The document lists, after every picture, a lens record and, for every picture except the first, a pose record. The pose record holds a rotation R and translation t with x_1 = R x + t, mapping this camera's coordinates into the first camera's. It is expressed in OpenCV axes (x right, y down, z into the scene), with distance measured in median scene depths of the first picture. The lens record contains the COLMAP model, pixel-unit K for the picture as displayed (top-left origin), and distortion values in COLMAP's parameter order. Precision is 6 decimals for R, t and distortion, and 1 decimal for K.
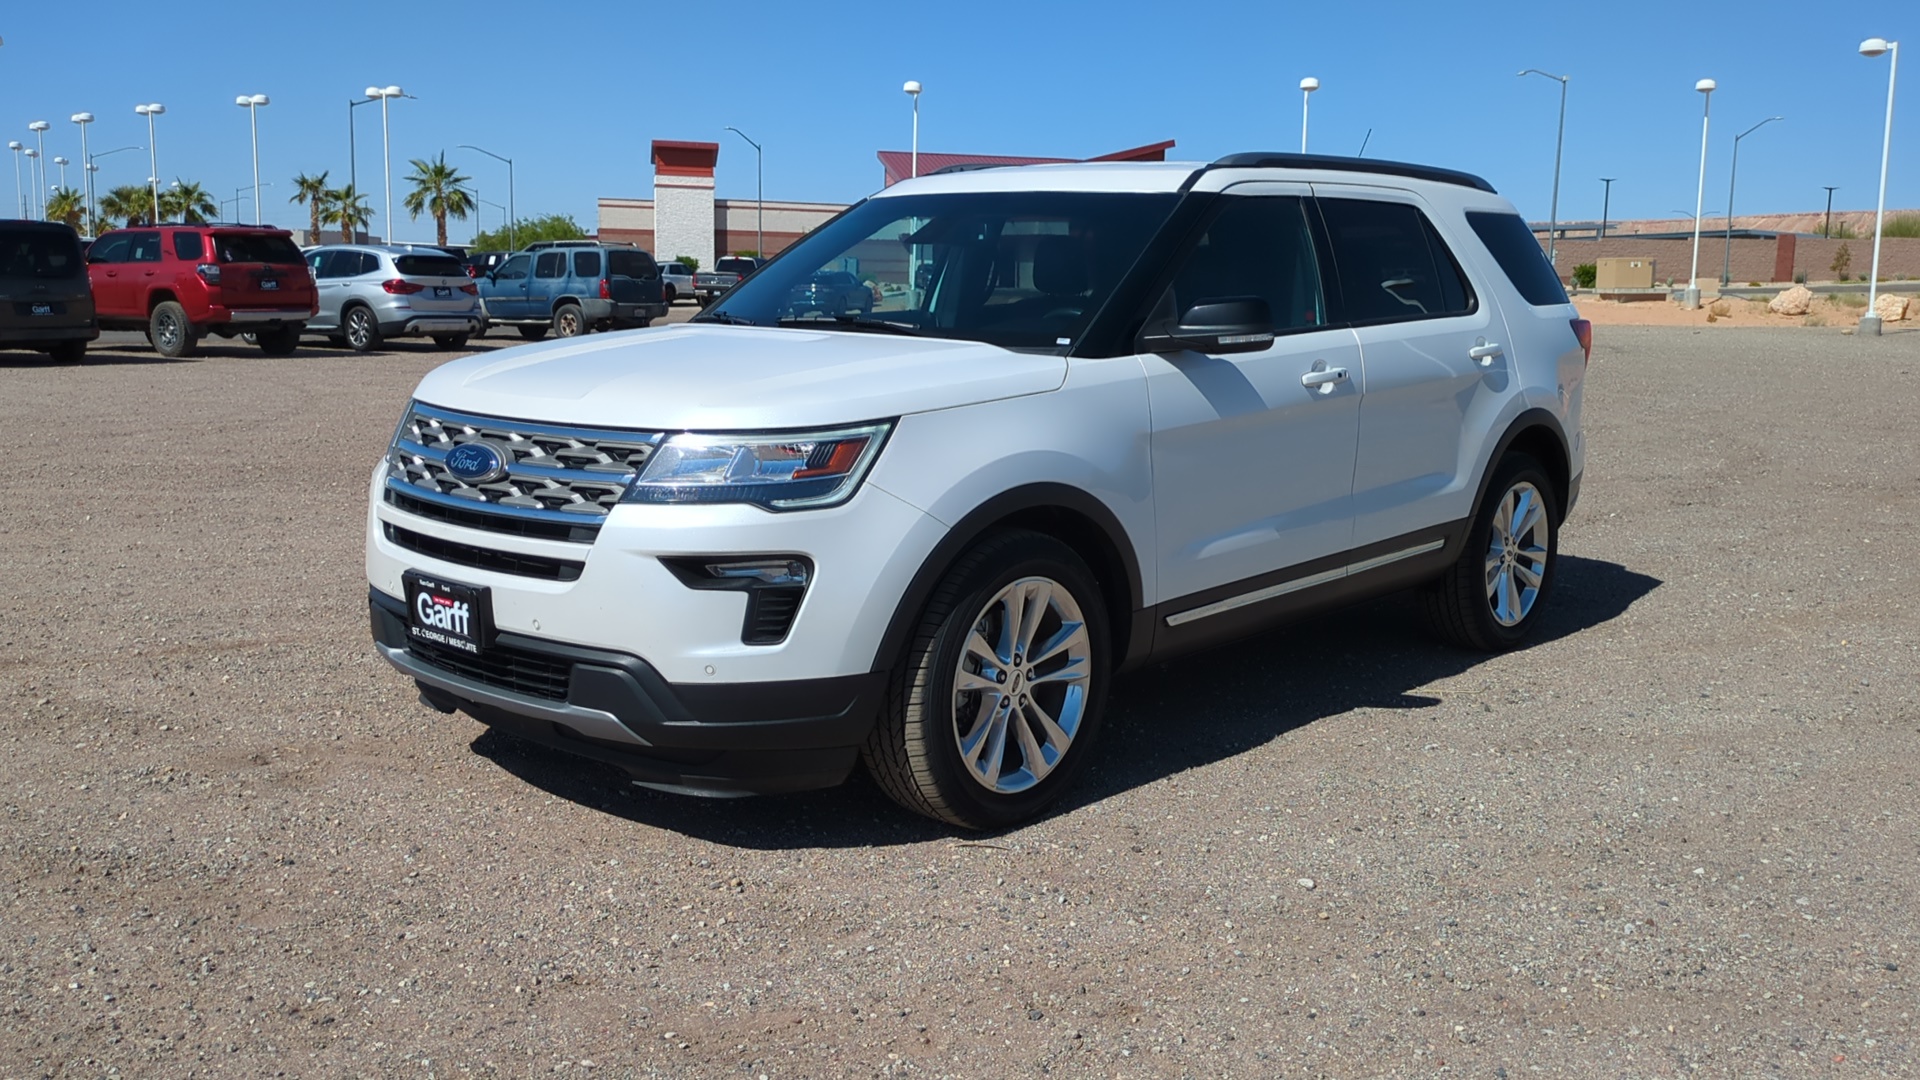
lens RADIAL K [[1643.1, 0, 961.9], [0, 1643.1, 554.7], [0, 0, 1]] dist [0.062438, -0.076895]
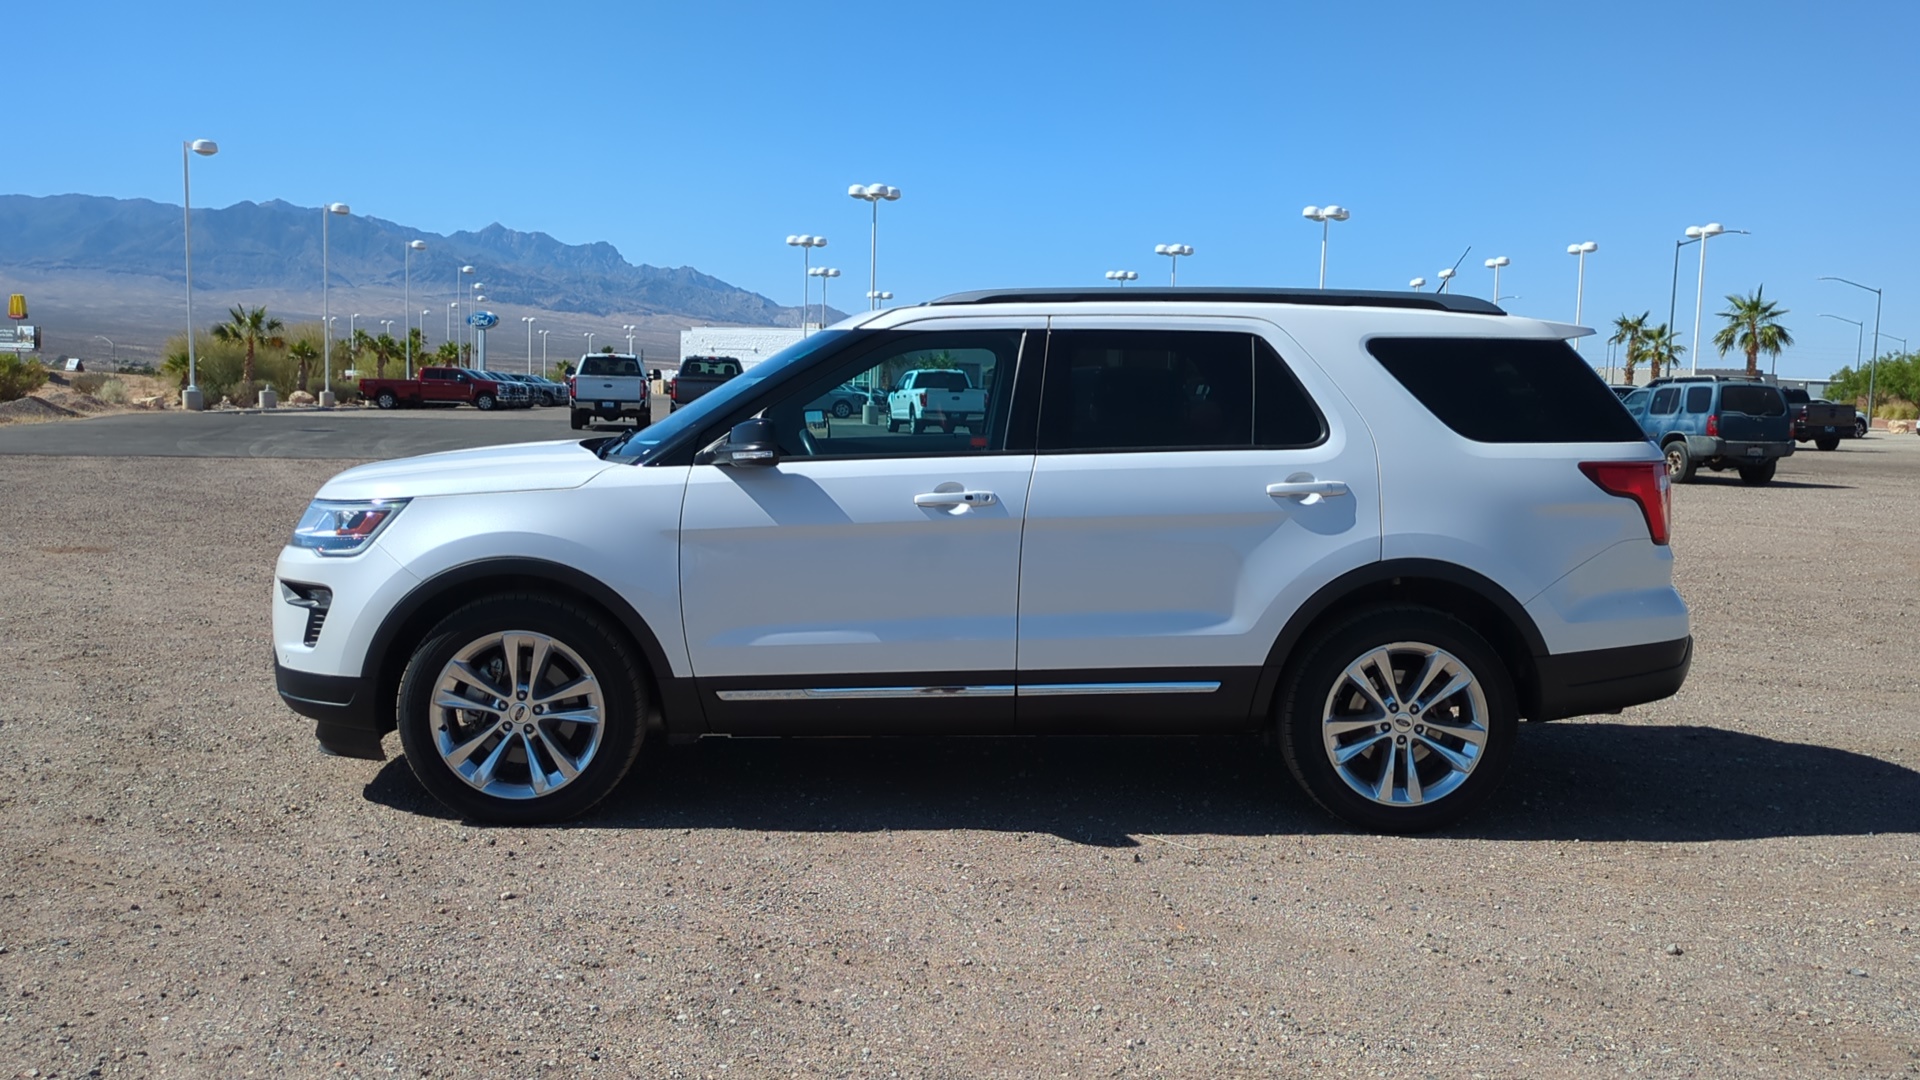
lens RADIAL K [[1643.1, 0, 958.7], [0, 1643.1, 534.5], [0, 0, 1]] dist [0.062438, -0.076895]
pose [[0.694405, 0.059467, -0.717123, 1.140863], [-0.126604, 0.991130, -0.040405, -0.049267], [0.708359, 0.118848, 0.695775, 0.319128]]
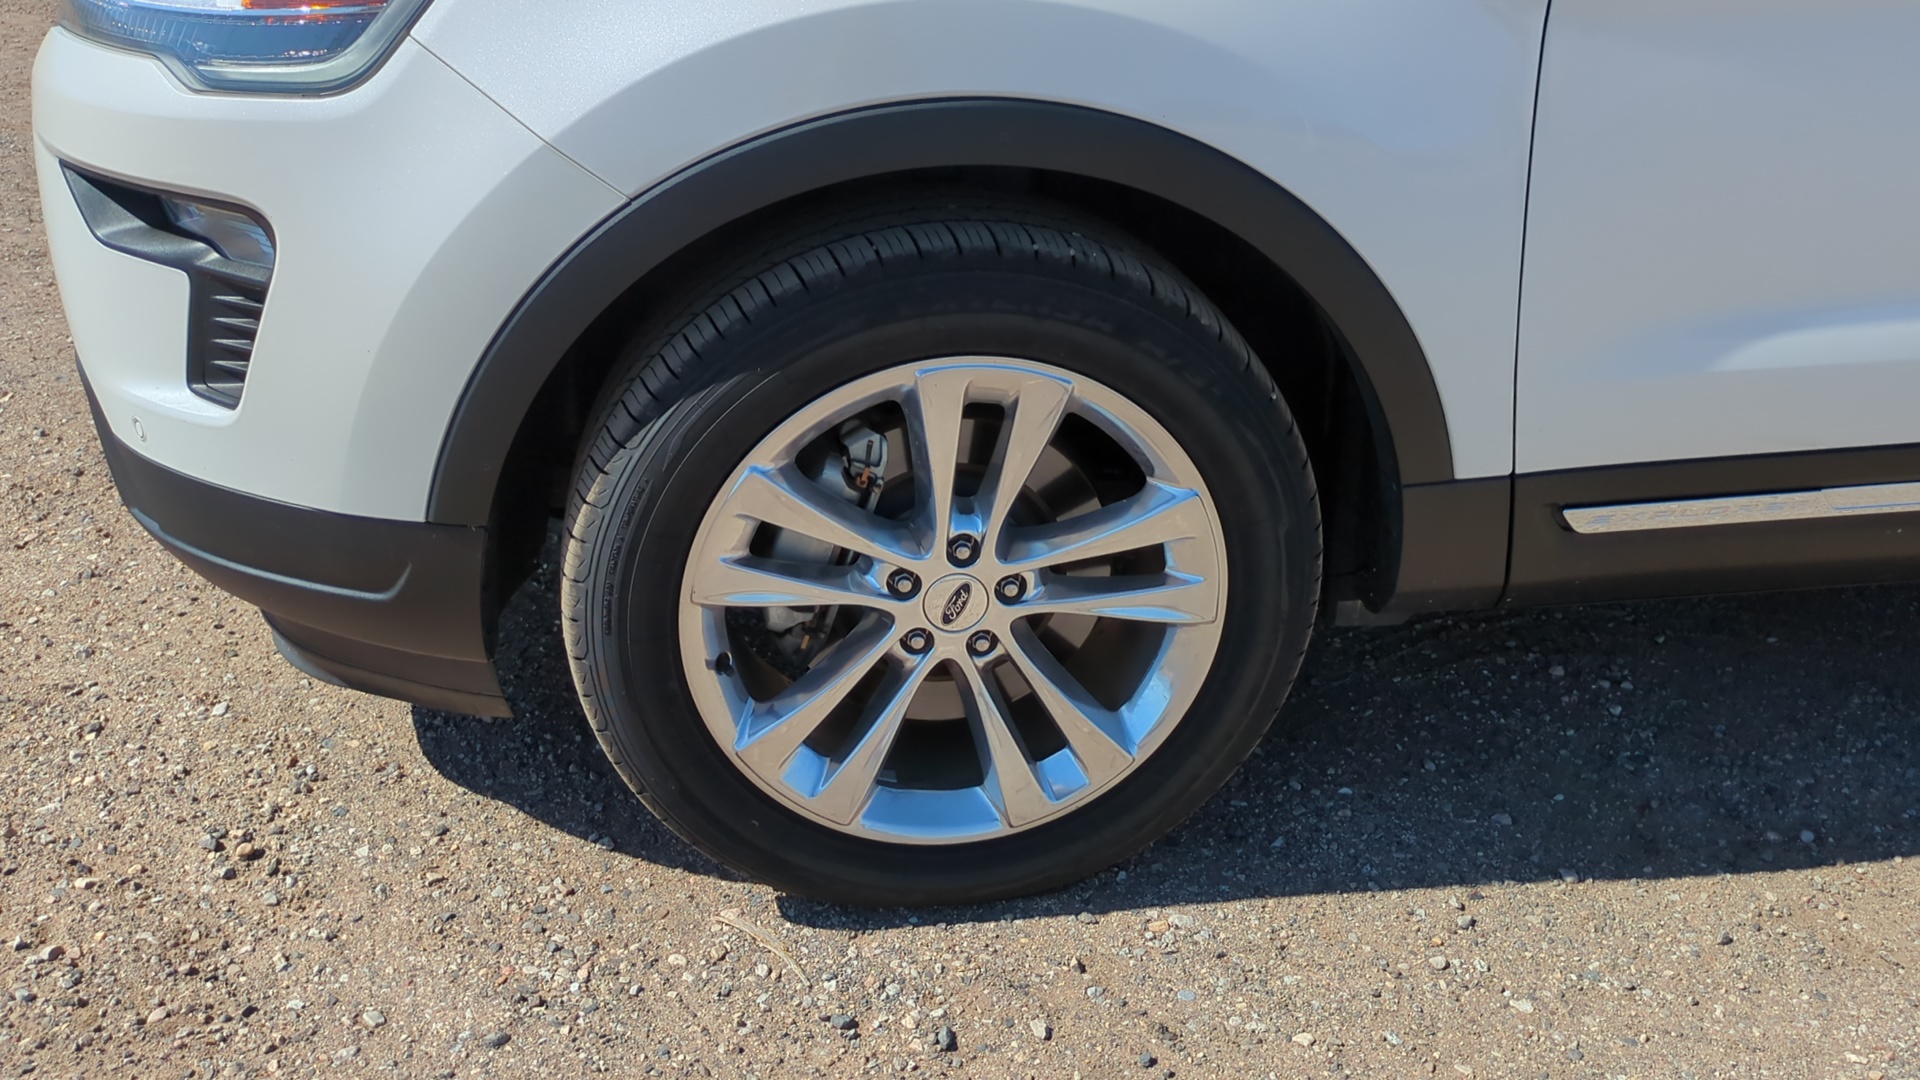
lens RADIAL K [[1643.1, 0, 957.4], [0, 1643.1, 542.6], [0, 0, 1]] dist [0.062438, -0.076895]
pose [[0.772579, 0.286642, -0.566531, 0.247403], [-0.116386, 0.941107, 0.317447, -0.061289], [0.624160, -0.179317, 0.760441, 0.671518]]
